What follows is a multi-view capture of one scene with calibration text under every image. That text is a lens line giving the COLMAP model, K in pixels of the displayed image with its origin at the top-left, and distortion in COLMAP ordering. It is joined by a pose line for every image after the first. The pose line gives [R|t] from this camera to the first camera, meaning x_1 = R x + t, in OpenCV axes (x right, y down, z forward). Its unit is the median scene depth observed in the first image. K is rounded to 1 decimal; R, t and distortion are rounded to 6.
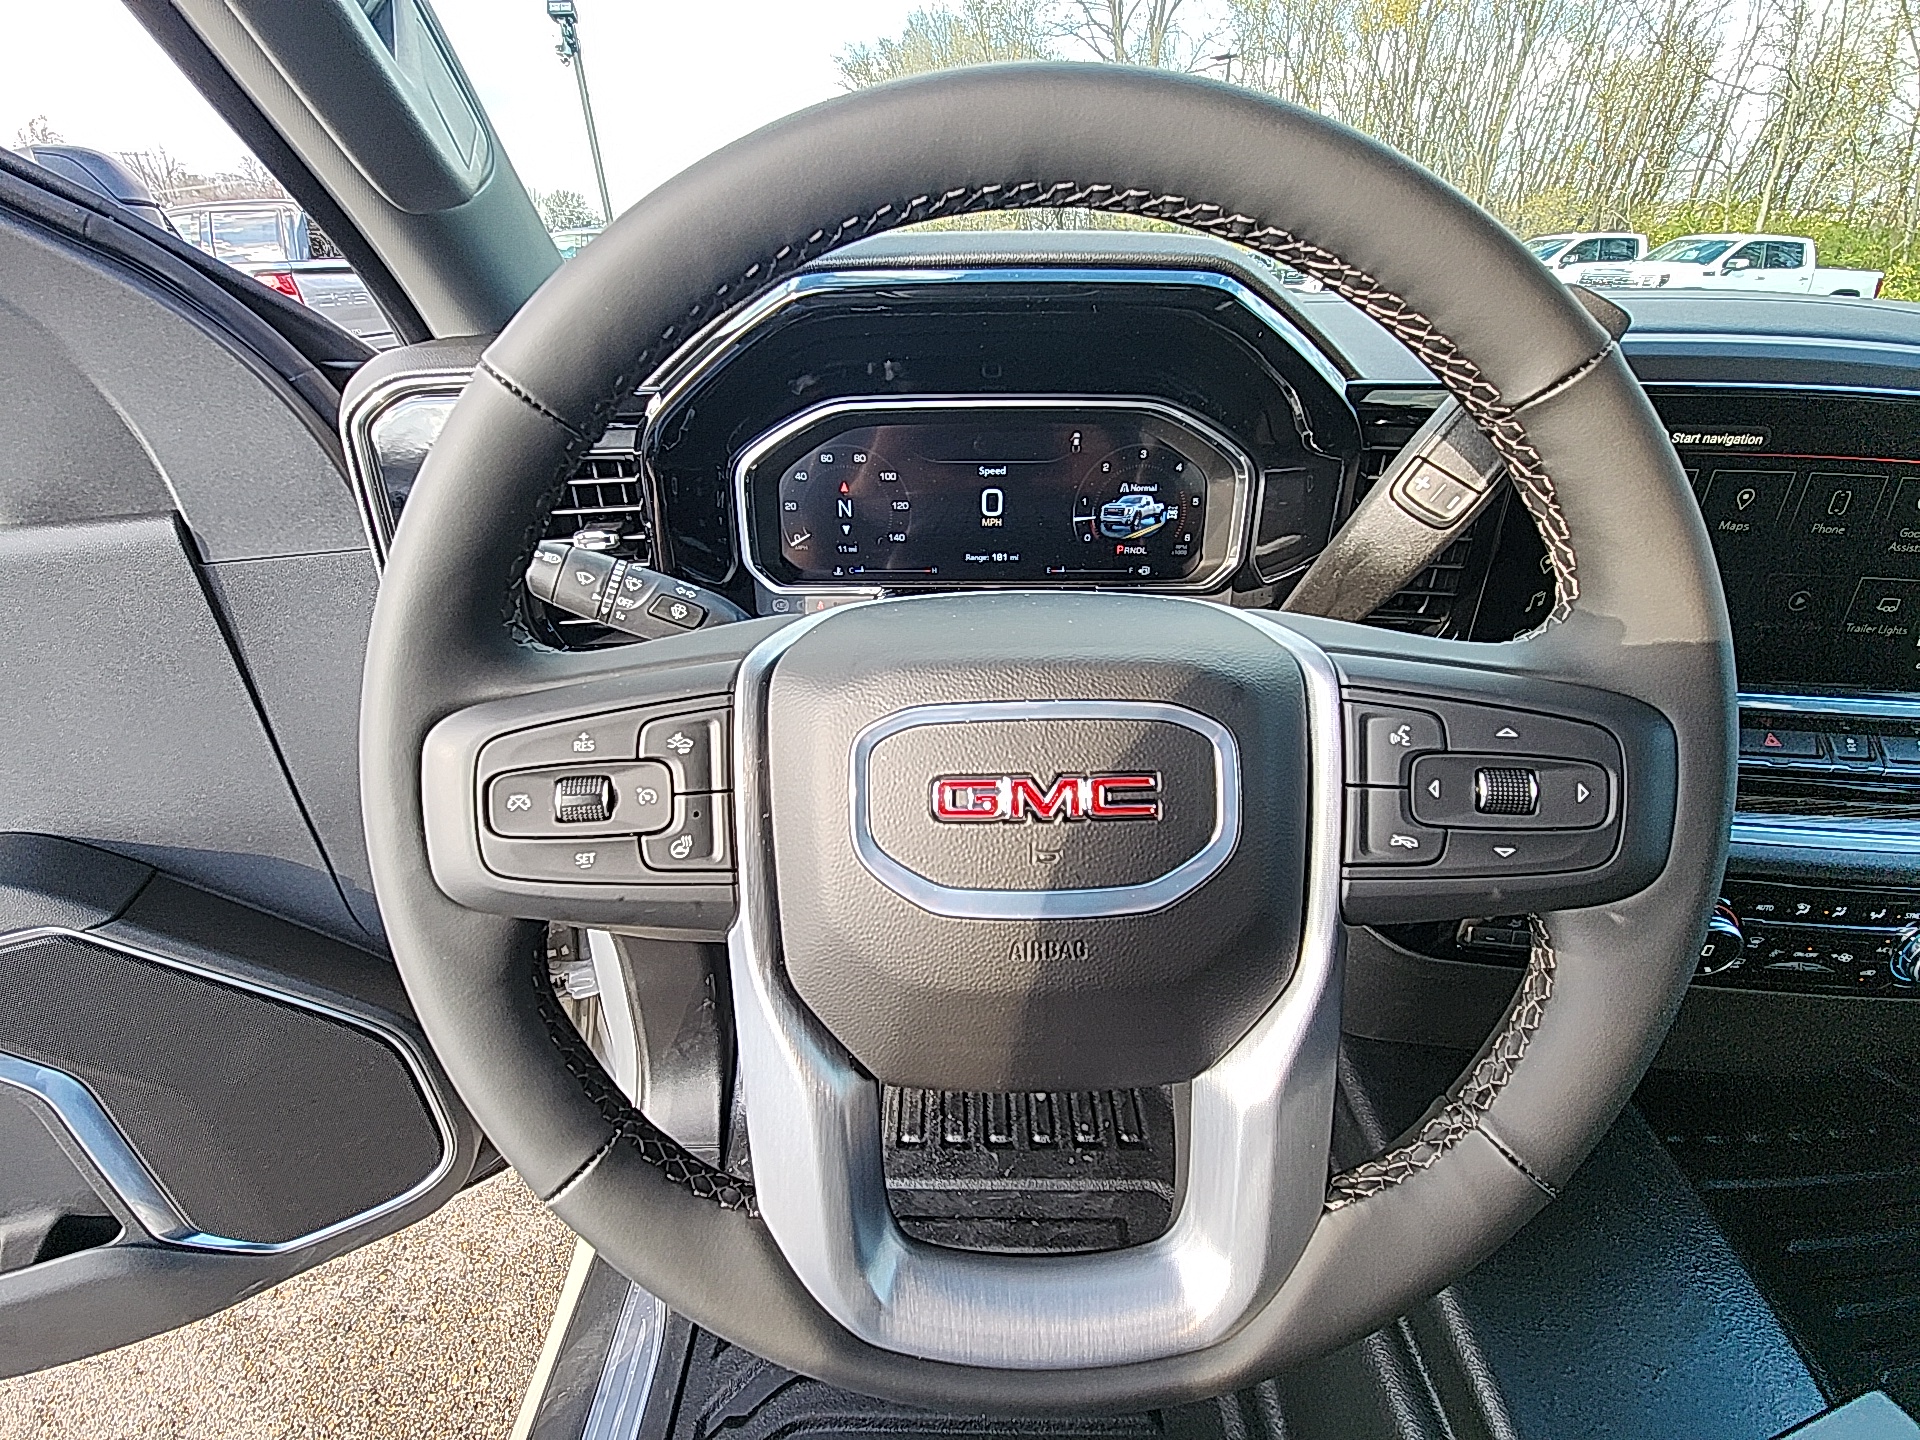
lens RADIAL K [[766.3, 0, 949.2], [0, 766.3, 688.4], [0, 0, 1]] dist [0.000617, -0.000529]
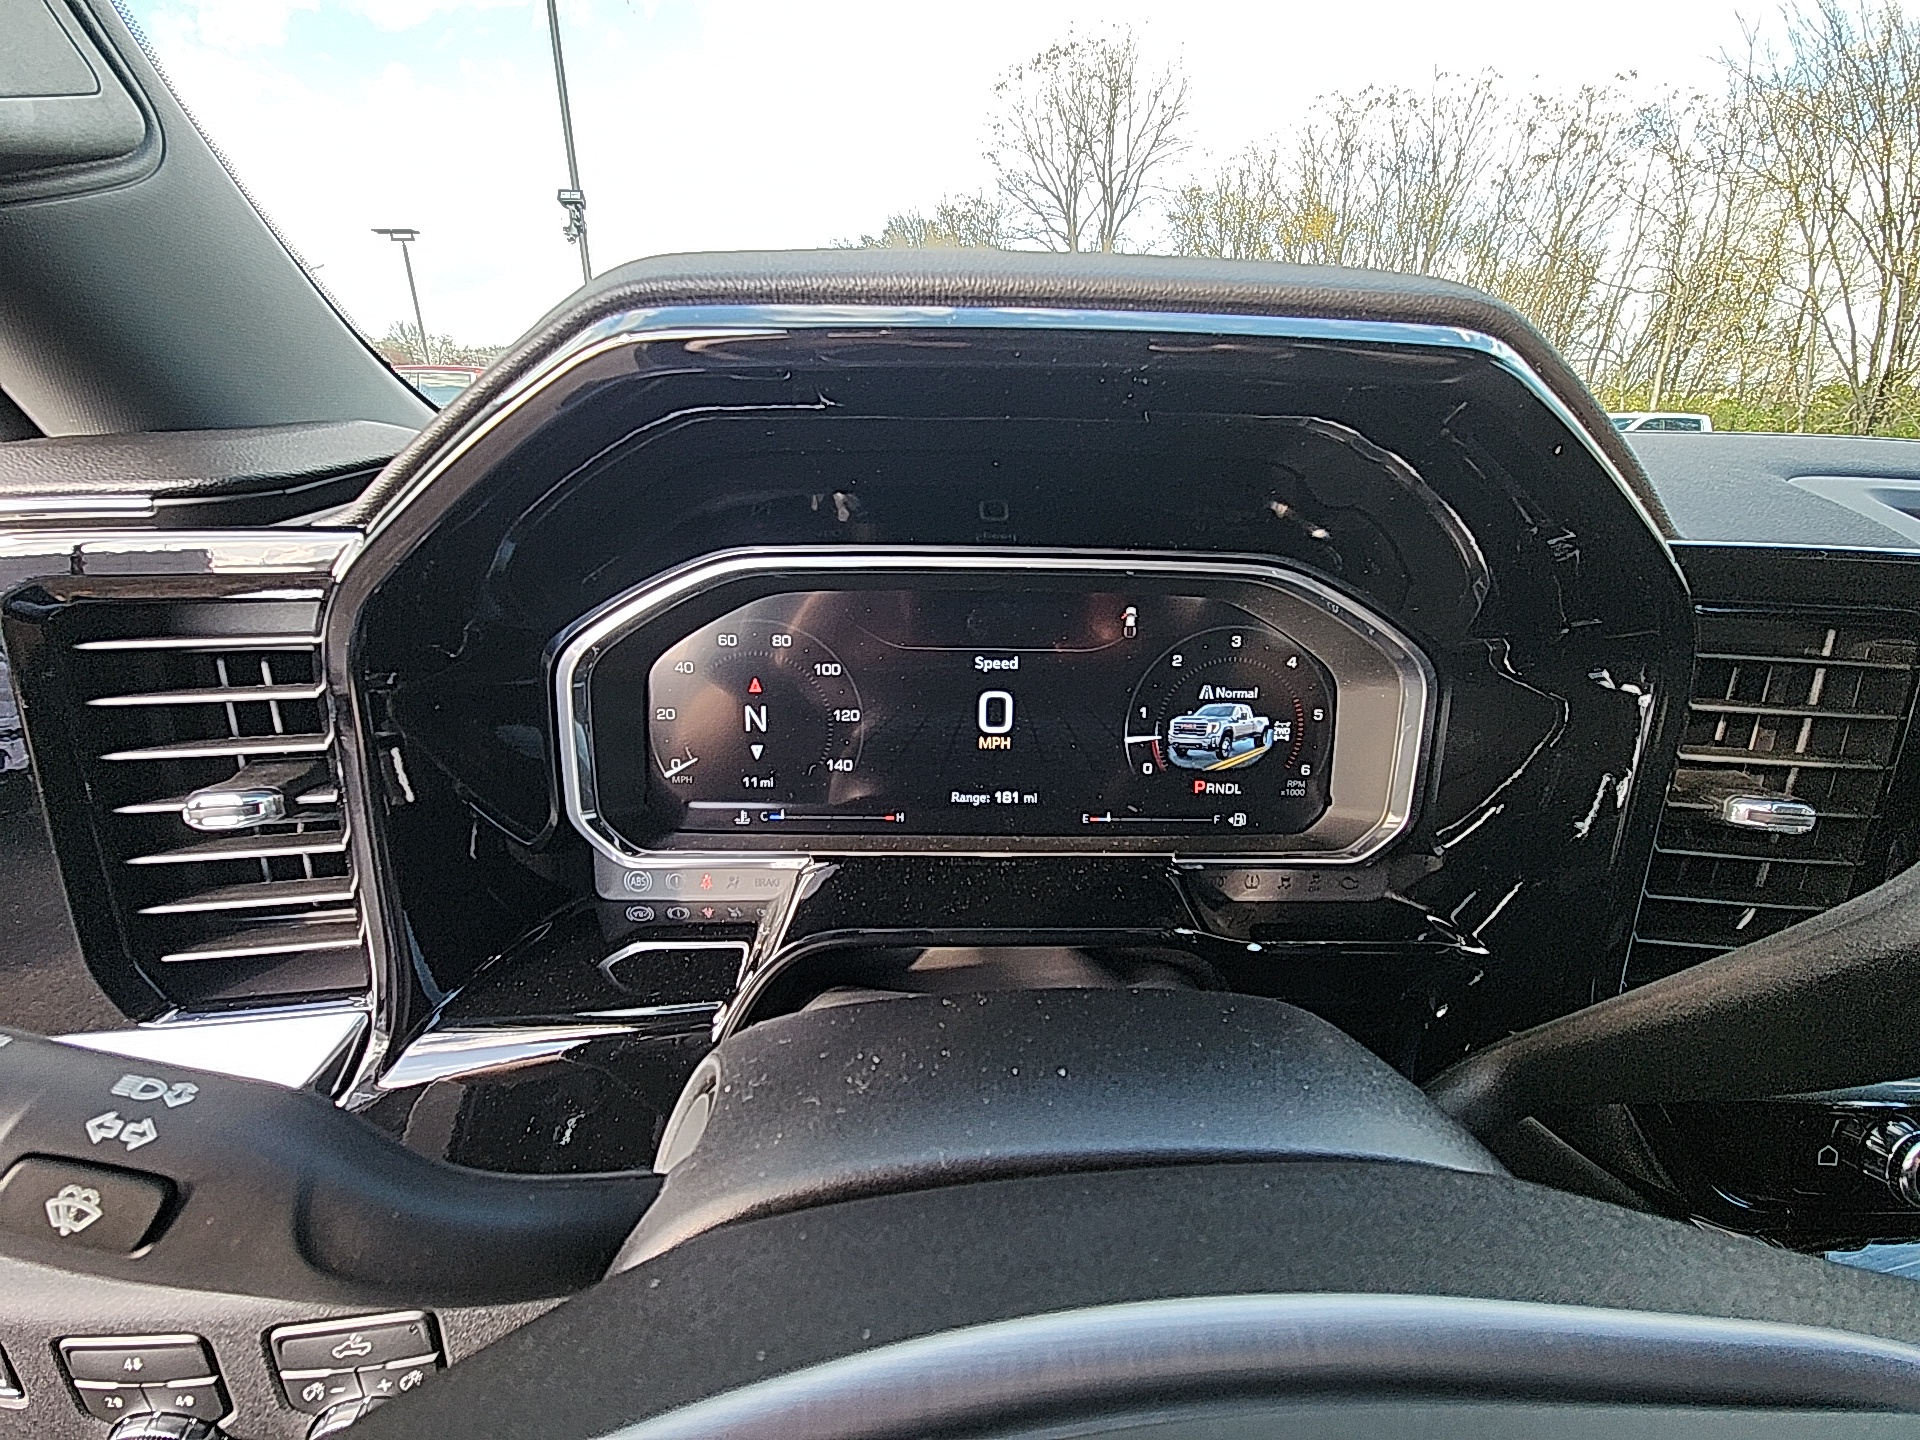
lens RADIAL K [[774.7, 0, 955.1], [0, 774.7, 696.4], [0, 0, 1]] dist [0.000007, -0.000271]
pose [[0.998803, 0.011189, 0.047609, -0.006771], [-0.003367, 0.986900, -0.161298, -0.158630], [-0.048790, 0.160945, 0.985757, 0.393695]]
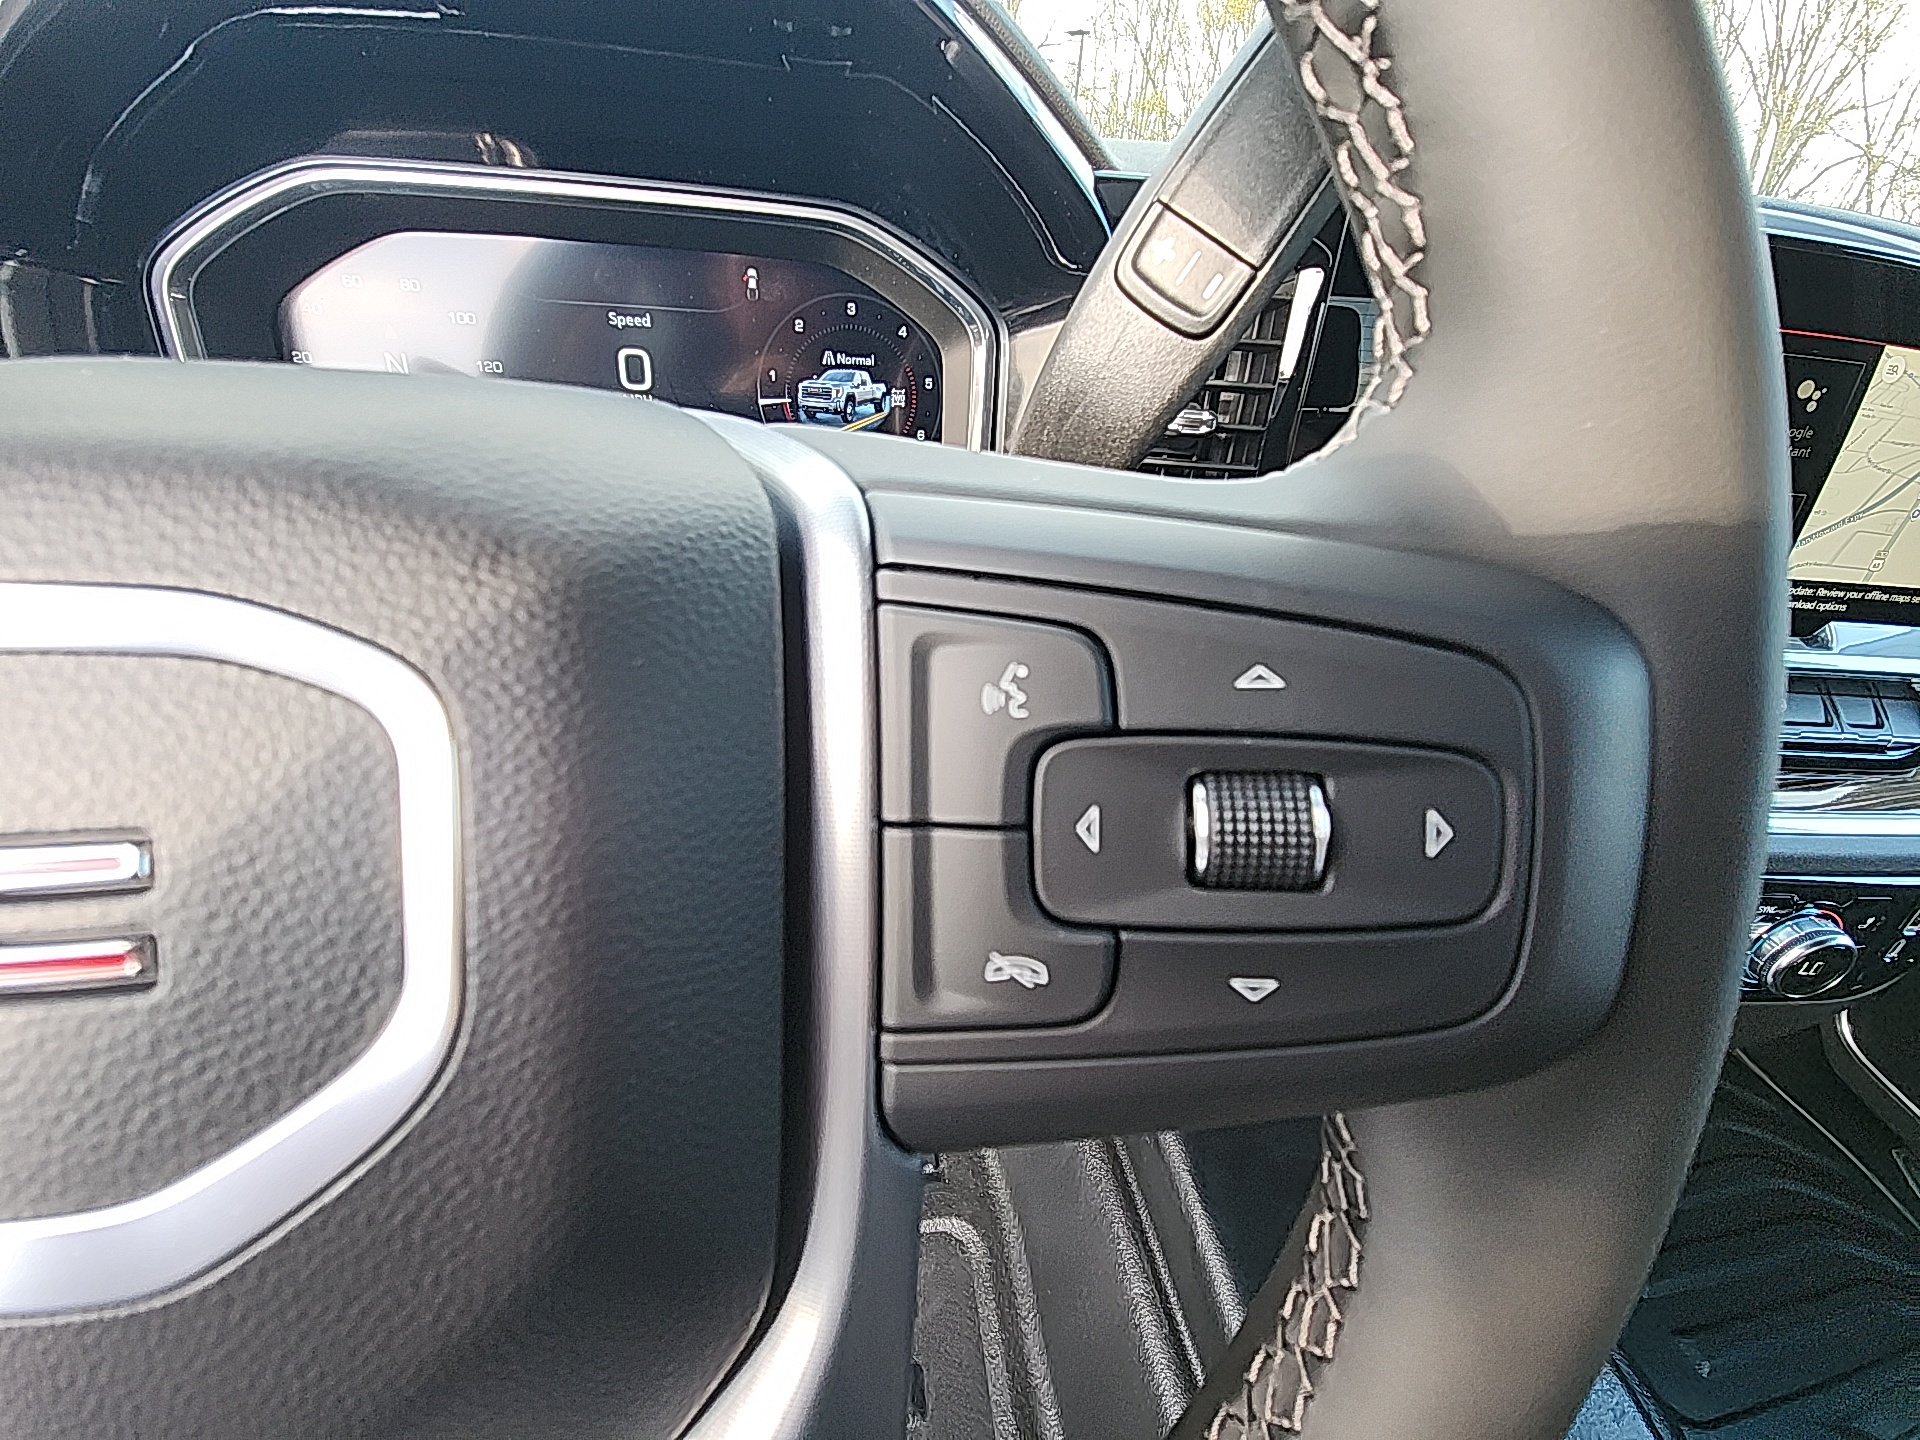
lens RADIAL K [[777.8, 0, 949.8], [0, 777.8, 686.8], [0, 0, 1]] dist [0.004034, 0.000085]
pose [[0.984188, -0.014555, 0.176531, 0.211479], [0.009110, 0.999459, 0.031617, 0.020211], [-0.176895, -0.029509, 0.983787, 0.269538]]
